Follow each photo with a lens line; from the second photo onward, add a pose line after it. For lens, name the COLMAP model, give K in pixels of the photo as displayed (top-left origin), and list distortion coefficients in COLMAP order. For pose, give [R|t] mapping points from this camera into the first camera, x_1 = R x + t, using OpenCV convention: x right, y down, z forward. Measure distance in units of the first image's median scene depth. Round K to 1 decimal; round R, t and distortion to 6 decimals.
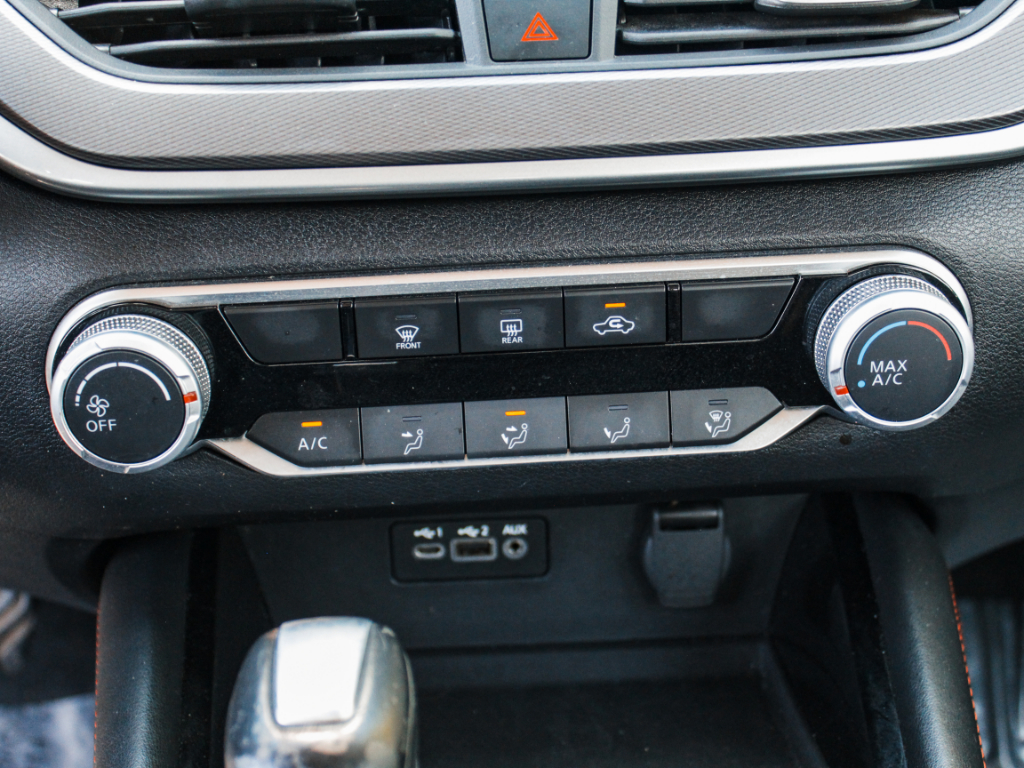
lens RADIAL K [[1549.8, 0, 512.0], [0, 1549.8, 384.0], [0, 0, 1]] dist [-0.190425, -0.014563]
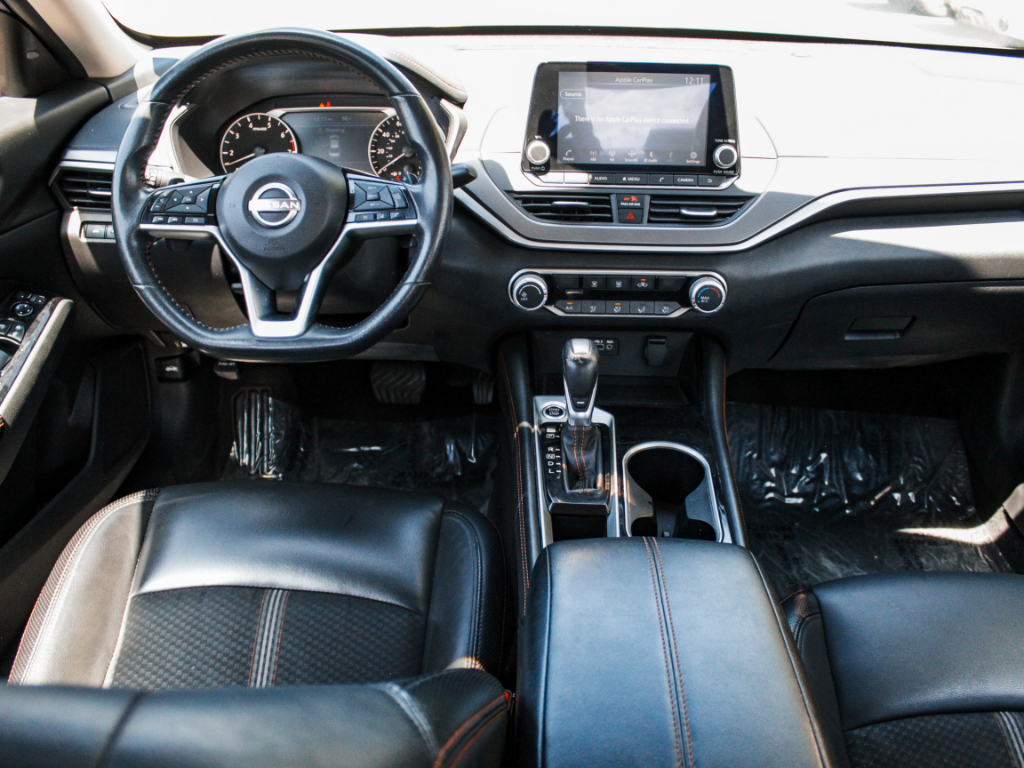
lens RADIAL K [[941.8, 0, 512.0], [0, 941.8, 384.0], [0, 0, 1]] dist [-0.167537, 0.134524]
pose [[0.996892, 0.066009, -0.043012, -0.162349], [-0.064531, 0.997305, 0.034895, 0.166774], [0.045199, -0.032011, 0.998465, -1.594193]]
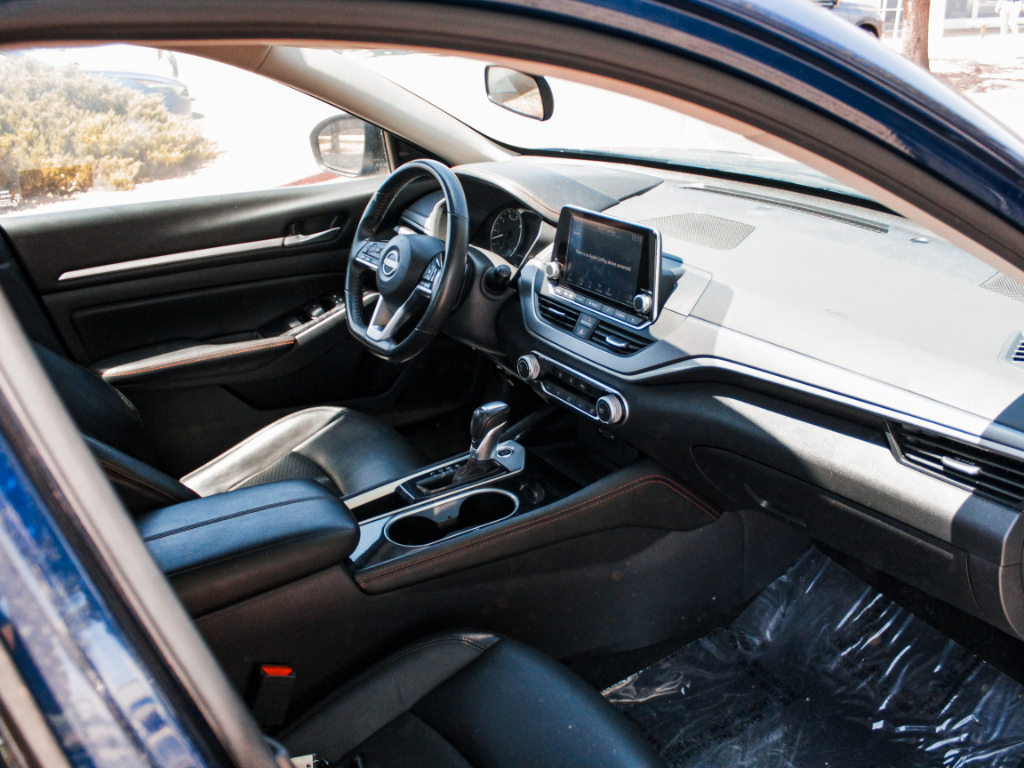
lens RADIAL K [[941.8, 0, 512.0], [0, 941.8, 384.0], [0, 0, 1]] dist [-0.167537, 0.134524]
pose [[0.509750, 0.350302, -0.785776, 2.520999], [-0.356413, 0.917272, 0.177710, -0.539955], [0.783023, 0.189473, 0.592432, -1.160545]]
